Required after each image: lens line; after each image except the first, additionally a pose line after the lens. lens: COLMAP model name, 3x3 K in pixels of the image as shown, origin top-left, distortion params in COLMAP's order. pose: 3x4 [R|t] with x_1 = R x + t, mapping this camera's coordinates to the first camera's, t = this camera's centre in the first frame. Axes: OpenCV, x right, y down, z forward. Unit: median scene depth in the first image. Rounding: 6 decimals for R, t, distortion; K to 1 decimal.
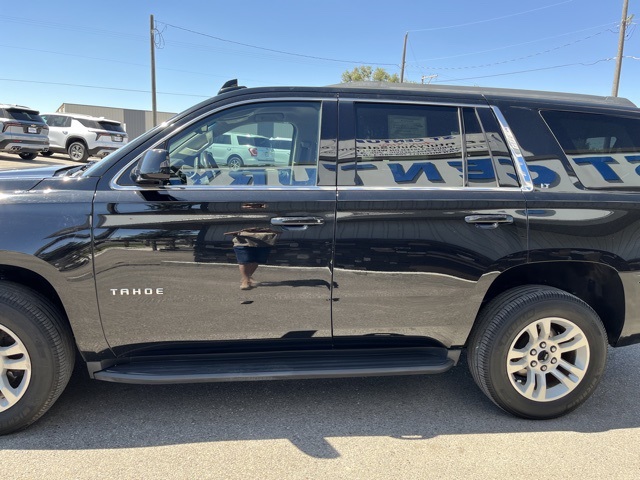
lens RADIAL K [[483.4, 0, 319.5], [0, 483.4, 234.9], [0, 0, 1]] dist [0.070390, -0.097872]
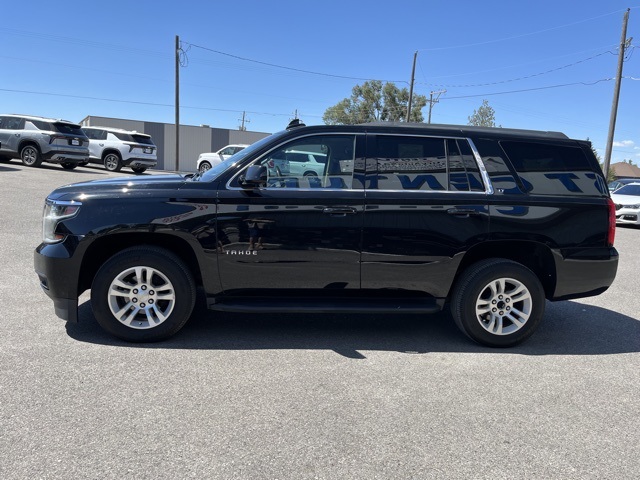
lens RADIAL K [[483.4, 0, 314.3], [0, 483.4, 234.9], [0, 0, 1]] dist [0.070390, -0.097872]
pose [[0.999558, 0.013874, -0.026293, -0.076523], [-0.014490, 0.999622, -0.023354, 0.077781], [0.025959, 0.023724, 0.999381, -0.512649]]
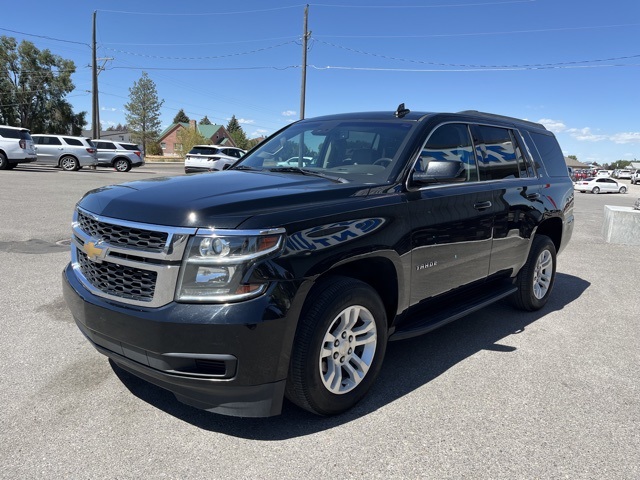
lens RADIAL K [[483.4, 0, 322.8], [0, 483.4, 237.4], [0, 0, 1]] dist [0.070390, -0.097872]
pose [[0.782622, -0.113878, 0.611993, -1.205968], [0.095649, 0.993448, 0.062542, -0.062126], [-0.615105, 0.009590, 0.788387, 0.096938]]
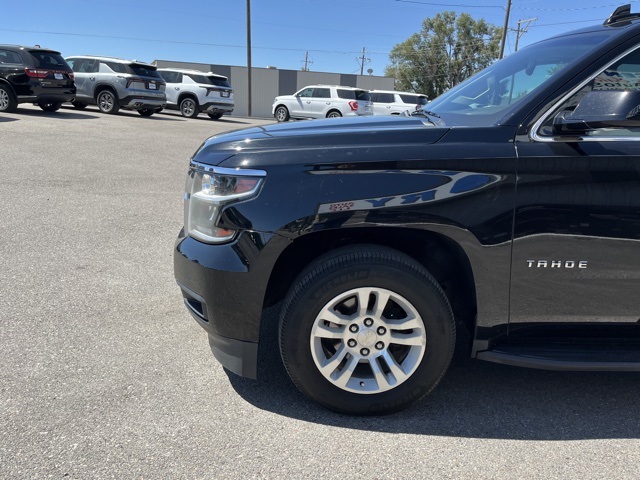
lens RADIAL K [[483.4, 0, 315.9], [0, 483.4, 234.6], [0, 0, 1]] dist [0.070390, -0.097872]
pose [[0.989936, 0.026838, -0.138948, -0.570272], [-0.014581, 0.995970, 0.088489, -0.002955], [0.140763, -0.085572, 0.986338, 0.095365]]
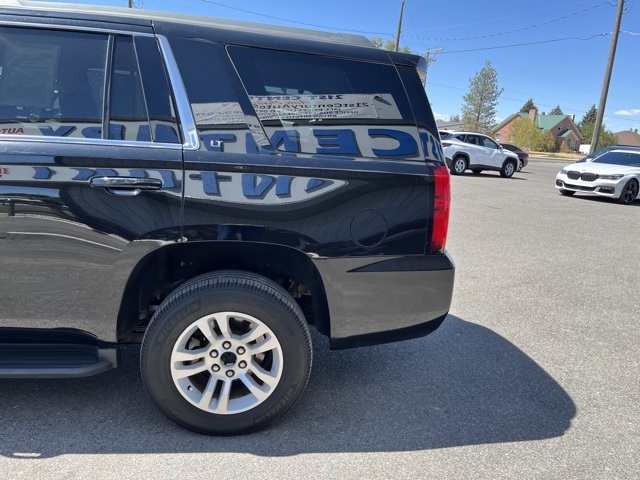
lens RADIAL K [[483.4, 0, 323.5], [0, 483.4, 239.2], [0, 0, 1]] dist [0.070390, -0.097872]
pose [[0.999282, 0.035779, -0.012501, 0.622087], [-0.034980, 0.997637, 0.059140, -0.000305], [0.014588, -0.058660, 0.998171, 0.219120]]
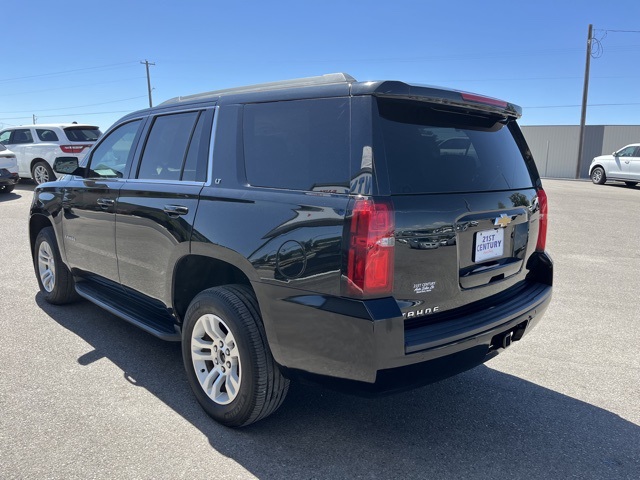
lens RADIAL K [[483.4, 0, 318.0], [0, 483.4, 238.5], [0, 0, 1]] dist [0.070390, -0.097872]
pose [[0.589830, 0.095647, -0.801843, 1.332502], [-0.122948, 0.992021, 0.027893, -0.034397], [0.798113, 0.082132, 0.596883, 0.561691]]
